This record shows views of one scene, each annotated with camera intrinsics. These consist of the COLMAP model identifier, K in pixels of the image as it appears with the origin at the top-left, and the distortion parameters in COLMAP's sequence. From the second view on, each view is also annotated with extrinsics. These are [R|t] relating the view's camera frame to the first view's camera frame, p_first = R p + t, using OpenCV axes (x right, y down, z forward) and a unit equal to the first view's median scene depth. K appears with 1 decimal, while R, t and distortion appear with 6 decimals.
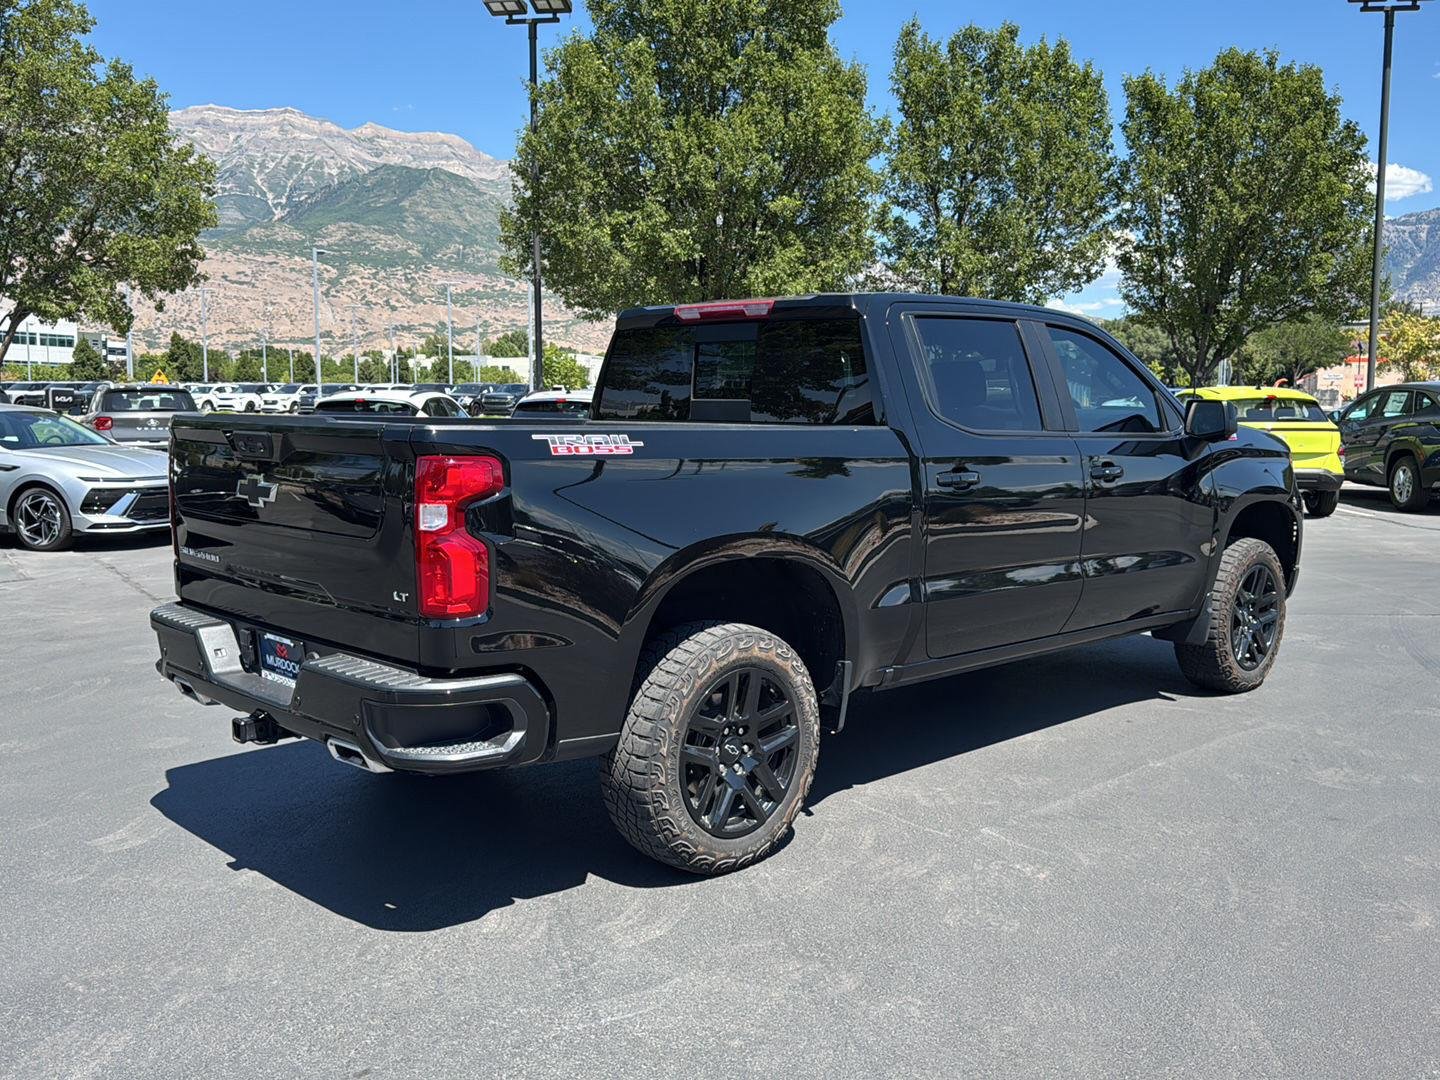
lens RADIAL K [[1329.0, 0, 720.6], [0, 1329.0, 537.4], [0, 0, 1]] dist [0.030841, 0.000000]
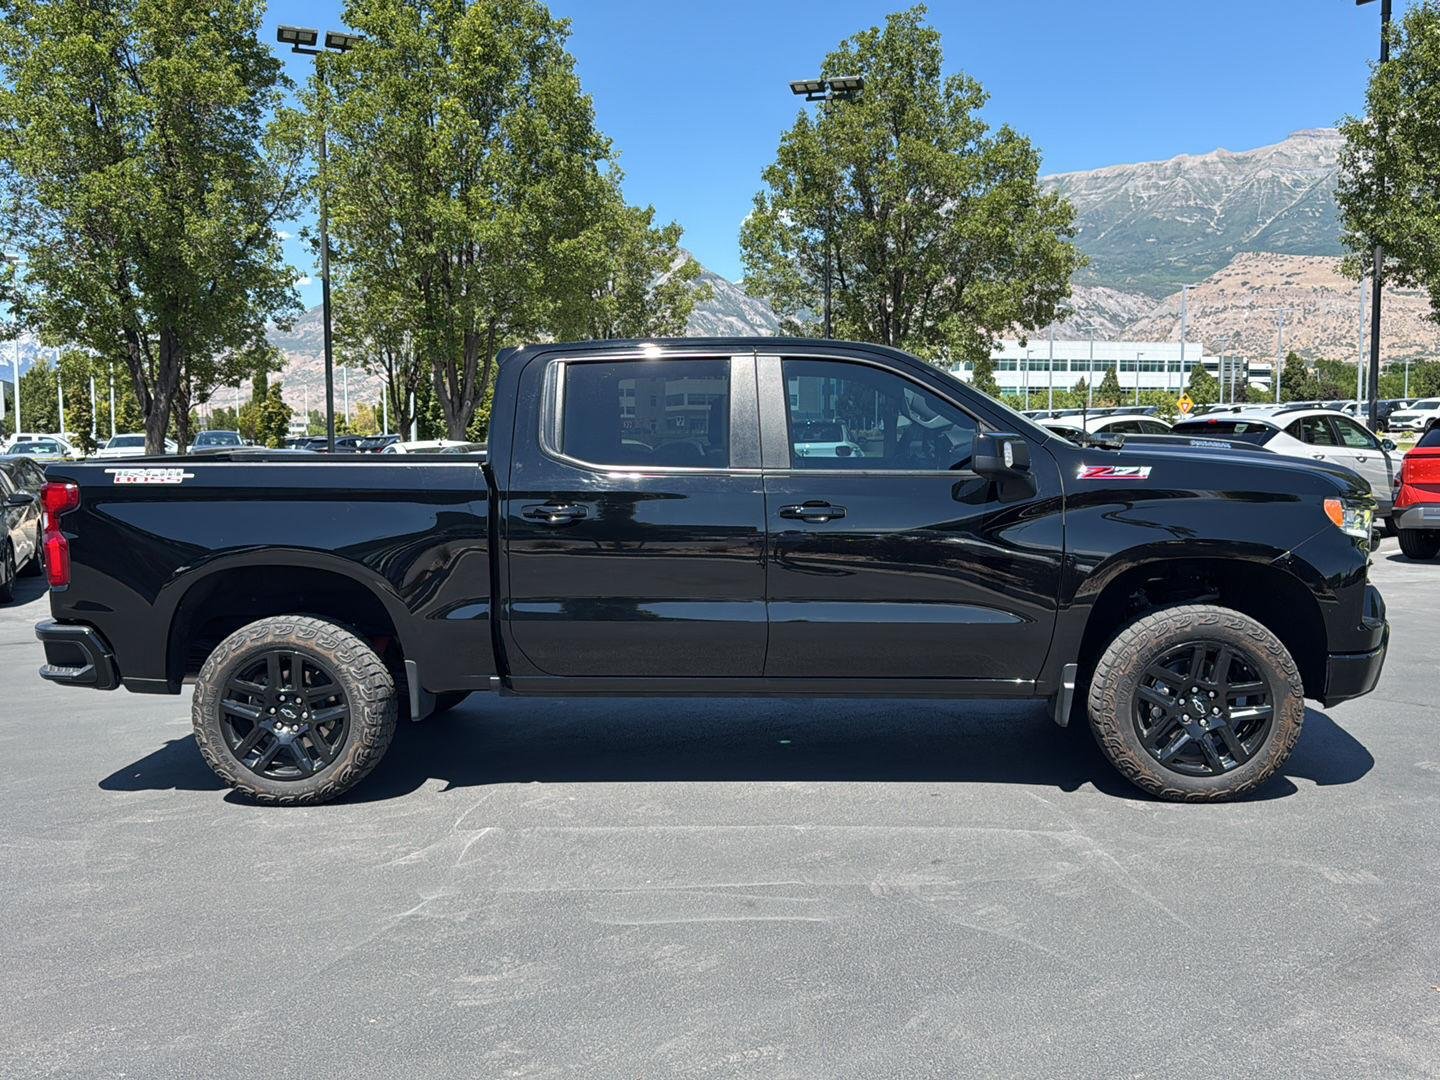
lens RADIAL K [[1329.0, 0, 722.0], [0, 1329.0, 539.7], [0, 0, 1]] dist [0.030841, 0.000000]
pose [[0.674091, 0.047164, -0.737141, 0.959188], [-0.056398, 0.998333, 0.012301, -0.037118], [0.736492, 0.033281, 0.675627, 0.330542]]
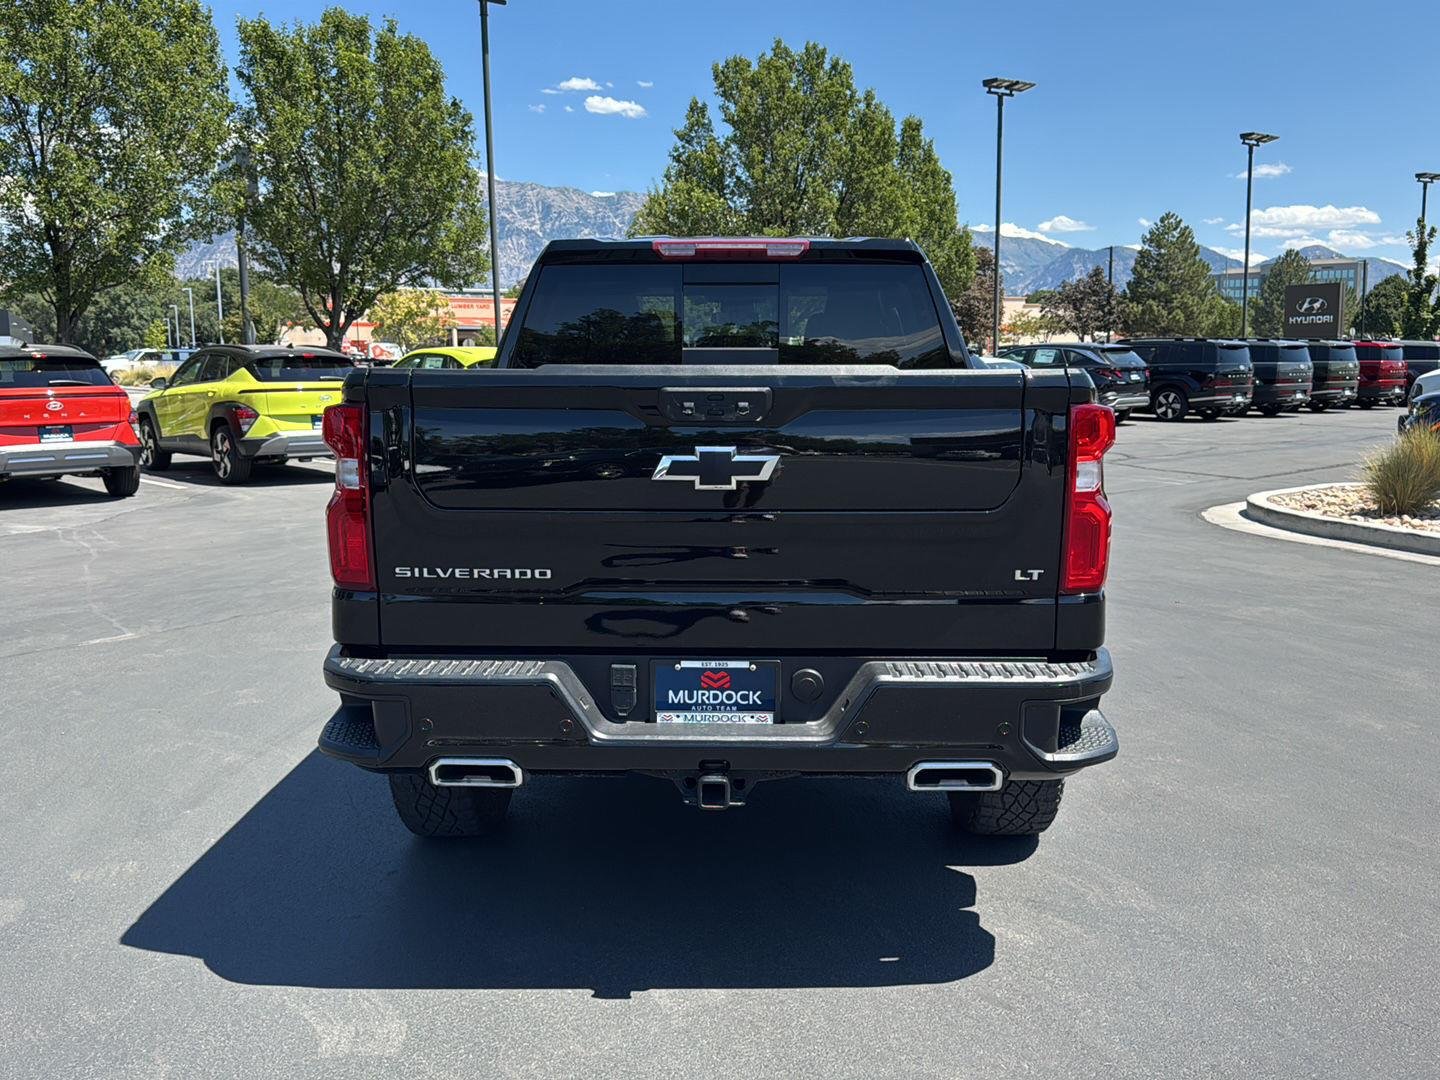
lens RADIAL K [[1329.0, 0, 719.6], [0, 1329.0, 542.5], [0, 0, 1]] dist [0.030841, 0.000000]
pose [[0.705087, -0.105794, 0.701185, -0.638074], [0.084315, 0.994301, 0.065235, -0.031006], [-0.704090, 0.013124, 0.709989, 0.355177]]
